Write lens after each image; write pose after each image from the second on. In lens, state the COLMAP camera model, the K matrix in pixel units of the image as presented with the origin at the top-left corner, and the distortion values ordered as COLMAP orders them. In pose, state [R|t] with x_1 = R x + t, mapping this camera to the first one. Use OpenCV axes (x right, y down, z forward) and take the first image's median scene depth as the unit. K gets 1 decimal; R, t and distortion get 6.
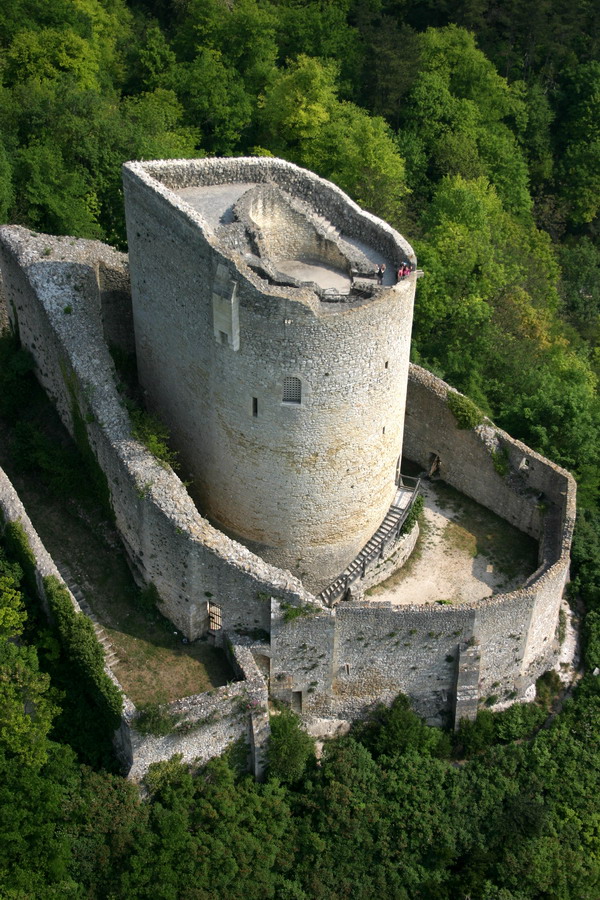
lens RADIAL K [[1277.8, 0, 300.0], [0, 1277.8, 450.0], [0, 0, 1]] dist [-0.006608, -0.029971]
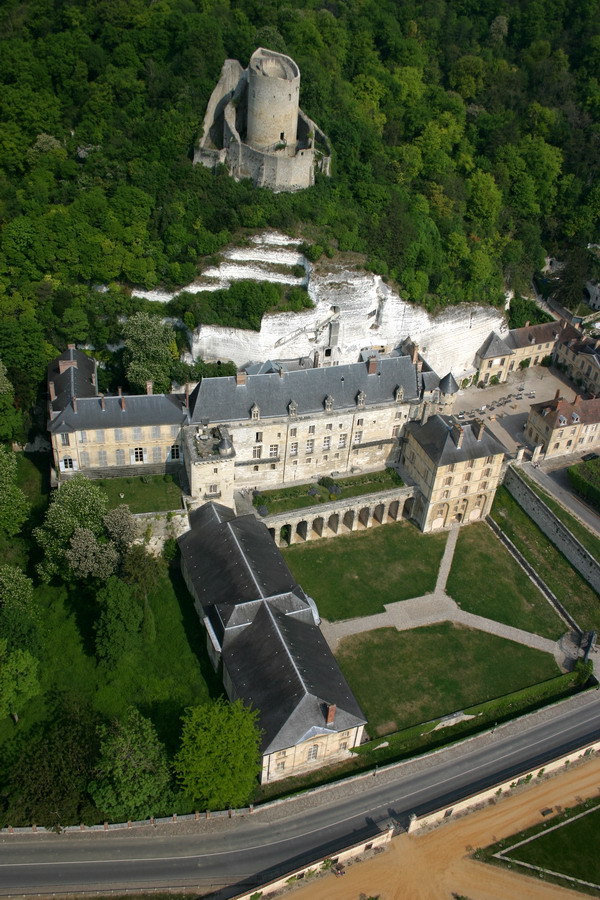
lens RADIAL K [[841.1, 0, 300.0], [0, 841.1, 450.0], [0, 0, 1]] dist [-0.144733, 0.166621]
pose [[0.686261, 0.465222, -0.559119, 2.238484], [-0.506927, 0.857170, 0.091019, 0.661219], [0.521604, 0.220969, 0.824076, -1.020970]]
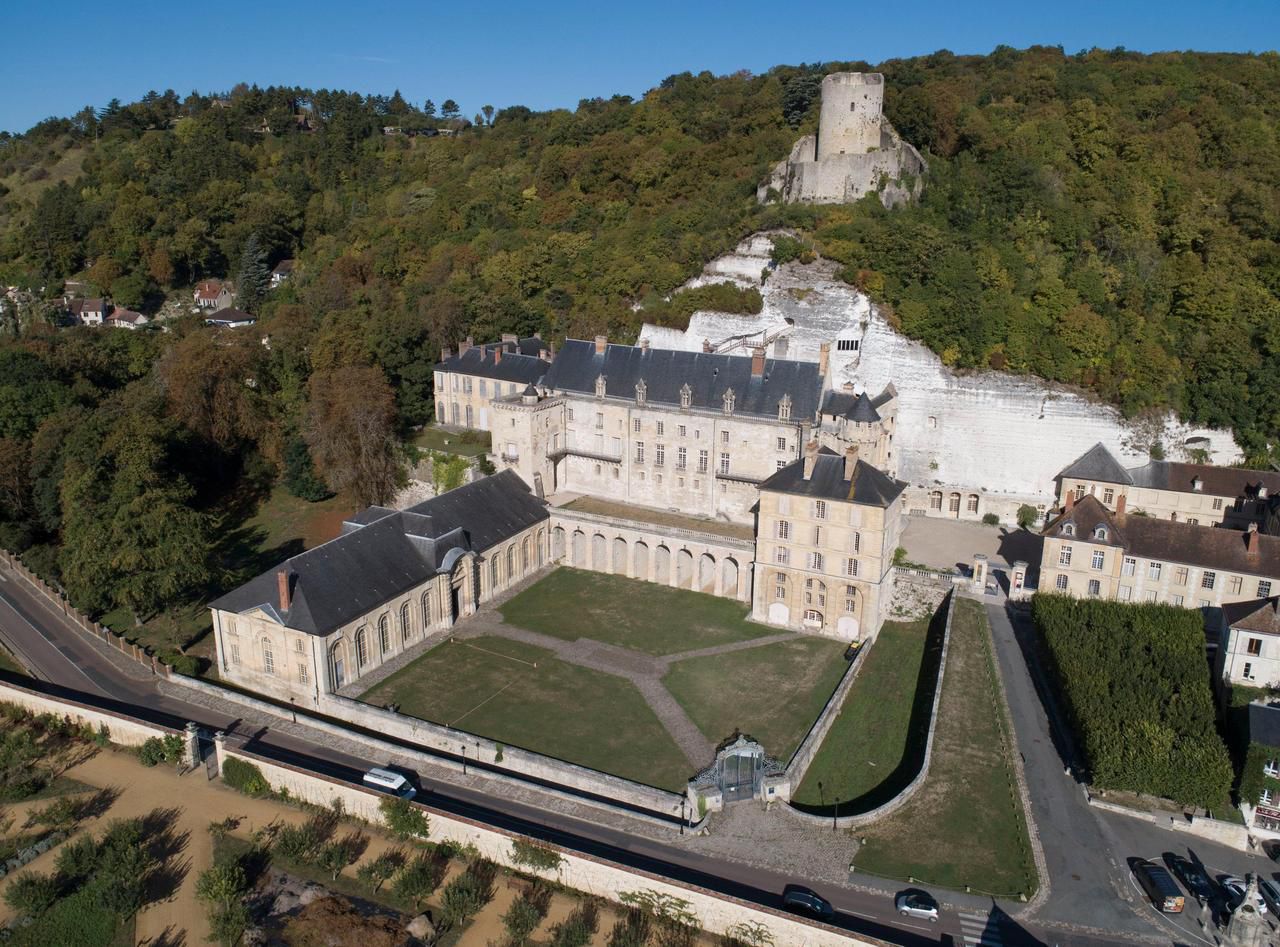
lens RADIAL K [[986.4, 0, 640.0], [0, 986.4, 473.5], [0, 0, 1]] dist [-0.006614, -0.002407]
pose [[-0.088149, 0.243020, -0.966008, 3.038082], [-0.648981, 0.721699, 0.240780, 0.376371], [0.755681, 0.648145, 0.094098, 0.961476]]
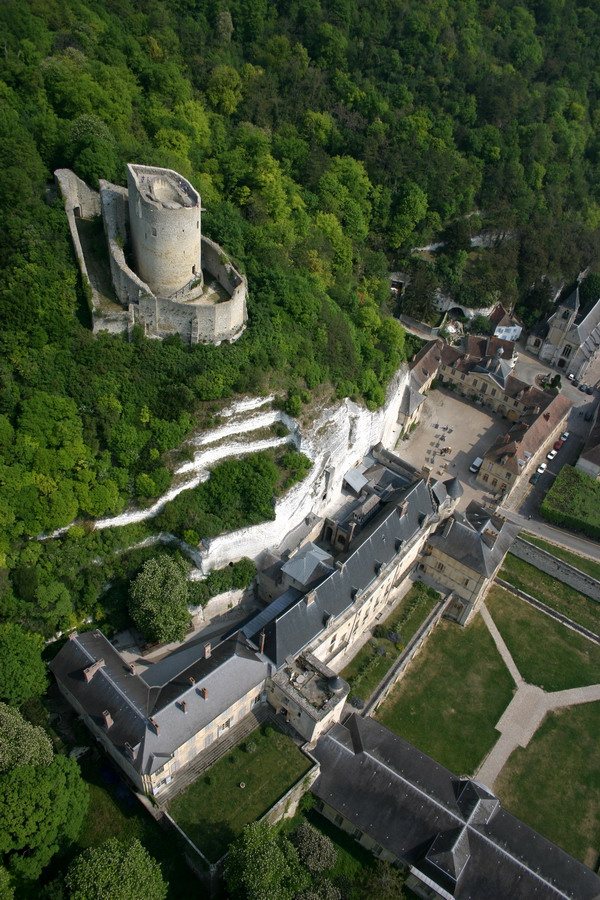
lens RADIAL K [[733.2, 0, 300.0], [0, 733.2, 450.0], [0, 0, 1]] dist [-0.163040, 0.150989]
pose [[0.967383, 0.222427, -0.121230, 0.727751], [-0.213322, 0.973391, 0.083687, 0.276421], [0.136619, -0.055096, 0.989090, -0.920212]]
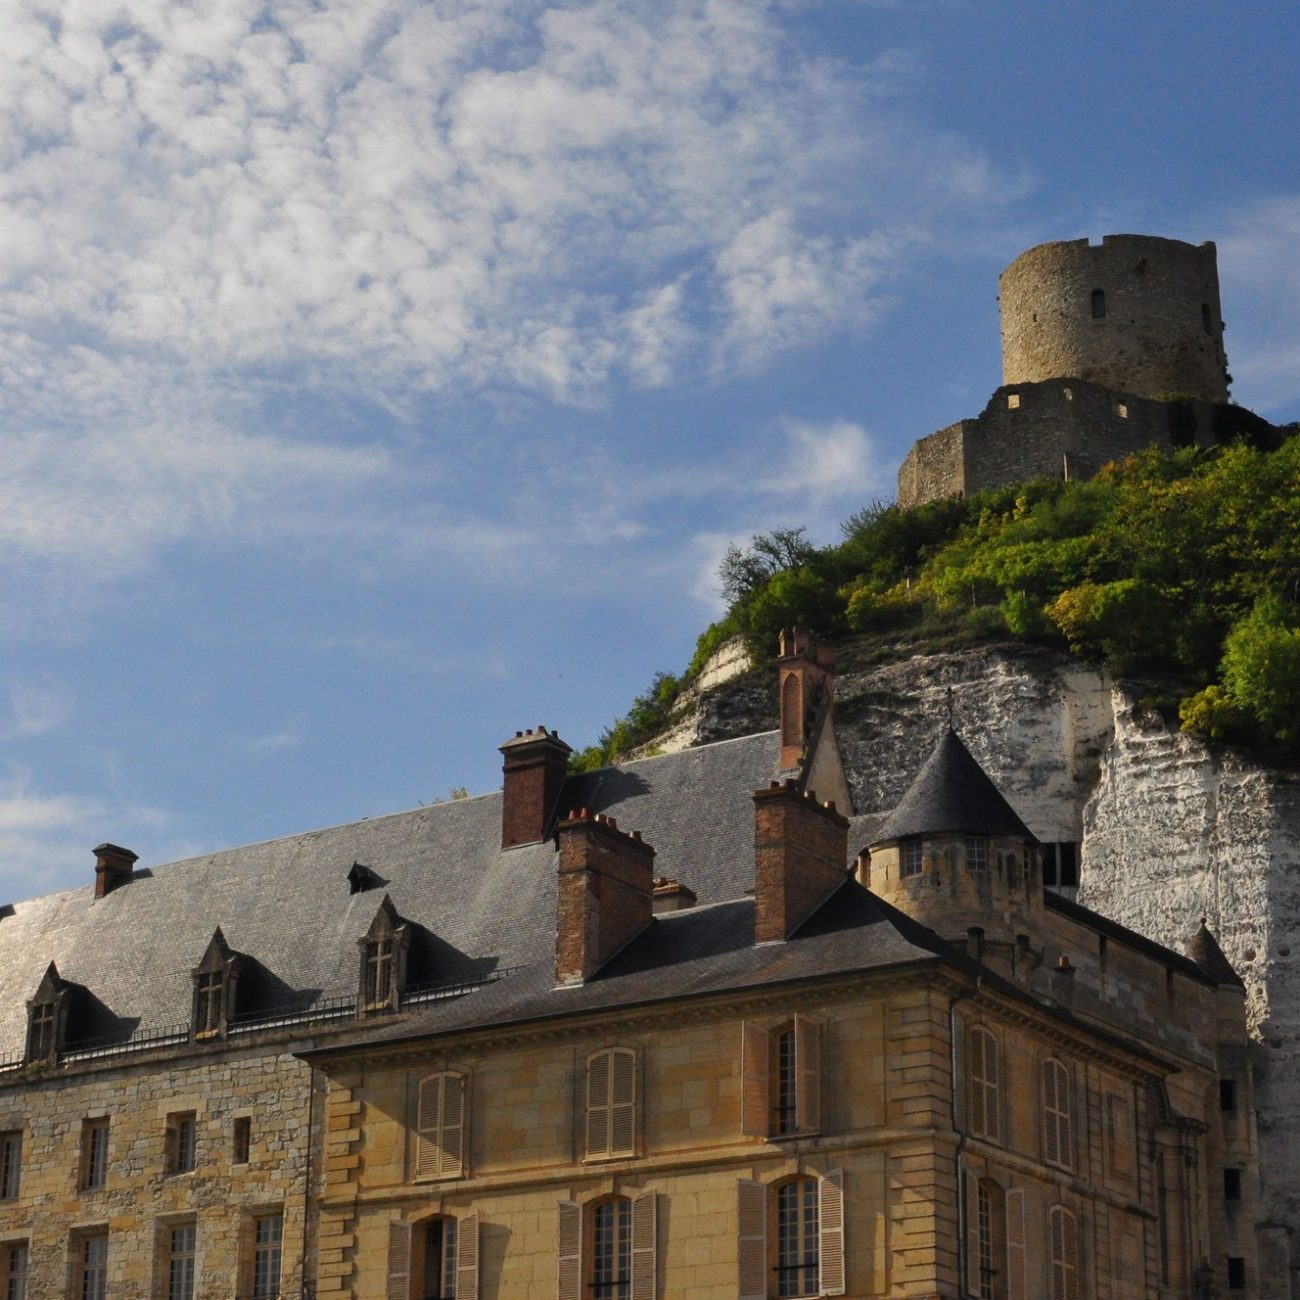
lens RADIAL K [[2966.7, 0, 650.0], [0, 2966.7, 650.0], [0, 0, 1]] dist [-0.087614, -0.372538]
pose [[-0.199554, -0.376962, -0.904477, 2.115696], [-0.635474, 0.752405, -0.173379, 0.719288], [0.745890, 0.540173, -0.389695, 1.782439]]
